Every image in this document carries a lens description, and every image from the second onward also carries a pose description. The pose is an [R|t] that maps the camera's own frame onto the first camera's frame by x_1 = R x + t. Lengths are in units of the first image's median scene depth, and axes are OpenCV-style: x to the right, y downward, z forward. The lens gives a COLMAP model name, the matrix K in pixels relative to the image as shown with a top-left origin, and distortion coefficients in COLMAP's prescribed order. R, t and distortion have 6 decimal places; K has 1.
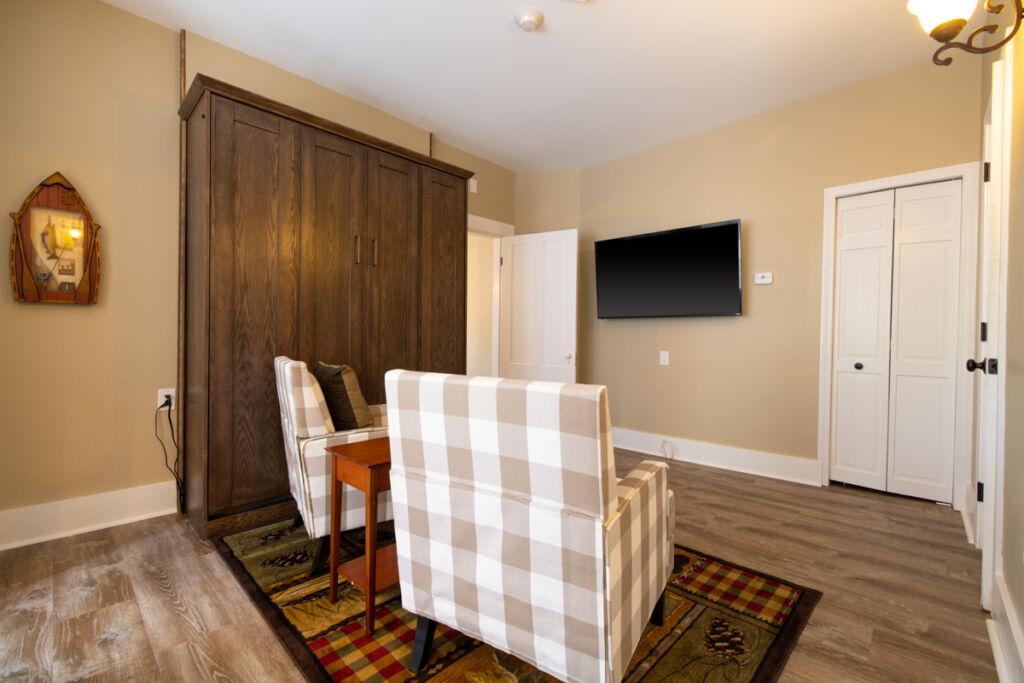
lens RADIAL K [[433.1, 0, 509.7], [0, 433.1, 340.7], [0, 0, 1]] dist [0.002092, -0.000884]
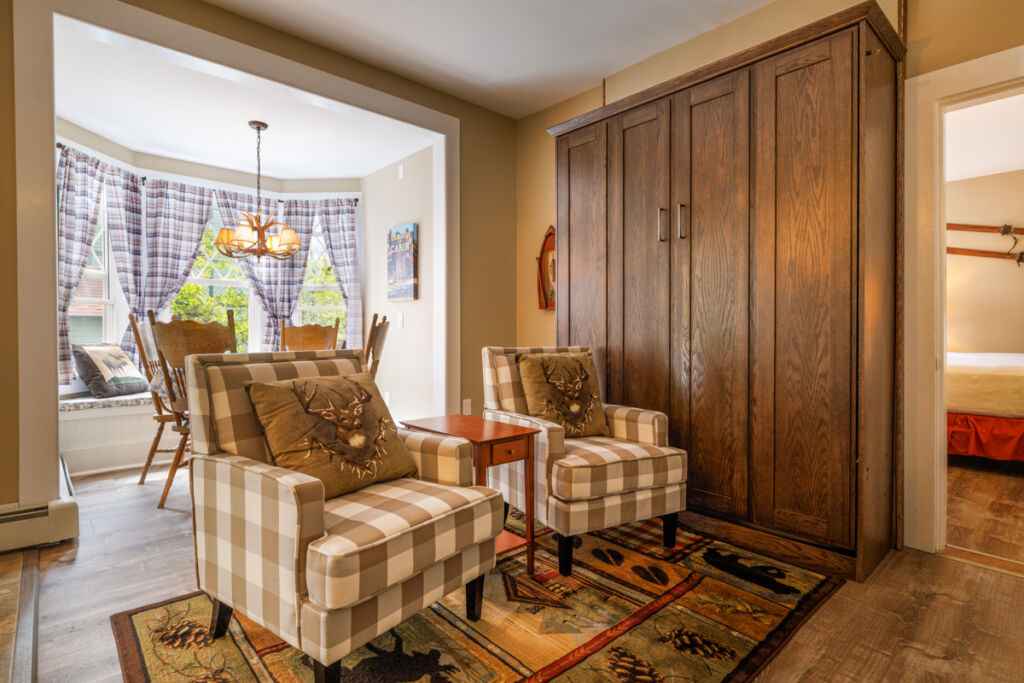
lens RADIAL K [[514.8, 0, 513.3], [0, 514.8, 337.2], [0, 0, 1]] dist [-0.009541, 0.001388]
pose [[-0.055800, 0.003042, -0.998437, 0.813284], [-0.013235, 0.999905, 0.003786, 0.010616], [0.998354, 0.013425, -0.055755, 0.950148]]
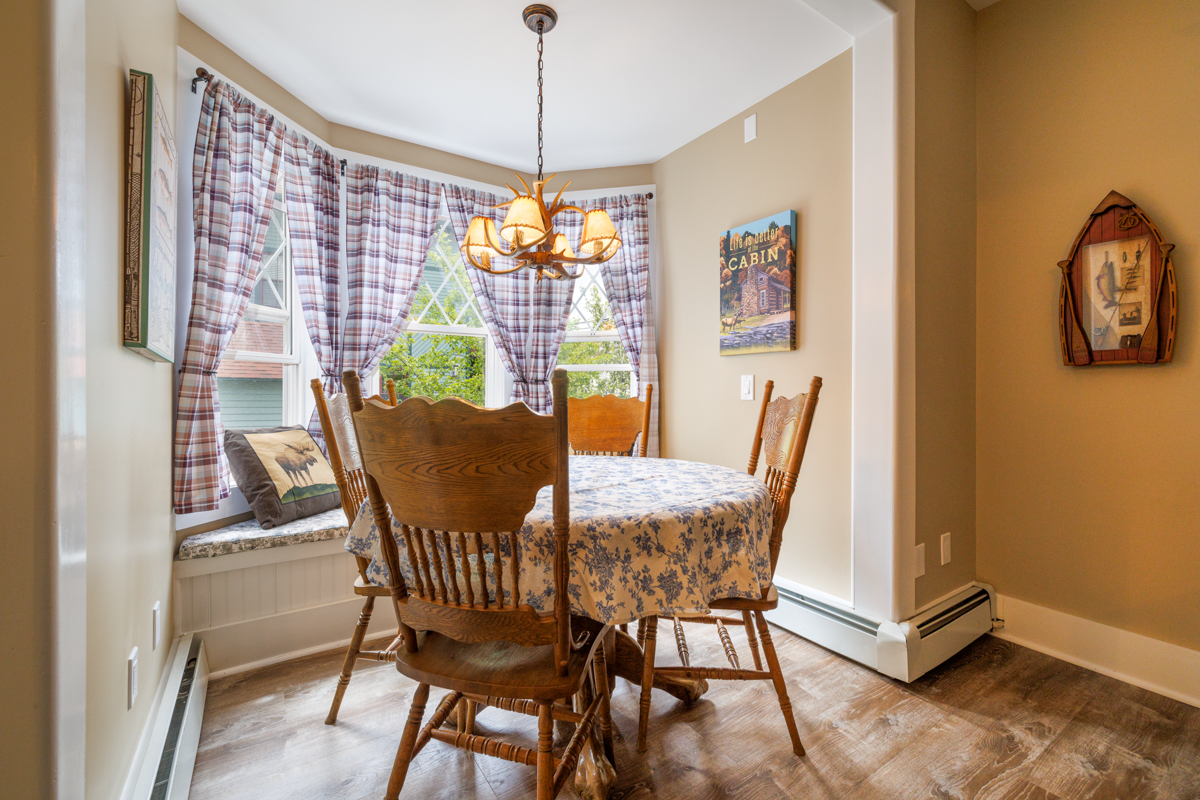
lens RADIAL K [[507.6, 0, 594.9], [0, 507.6, 393.3], [0, 0, 1]] dist [0.002092, -0.000884]
pose [[-0.225186, -0.005639, -0.974300, 0.017312], [-0.015803, 0.999873, -0.002134, -0.020711], [0.974188, 0.014916, -0.225246, 0.319813]]
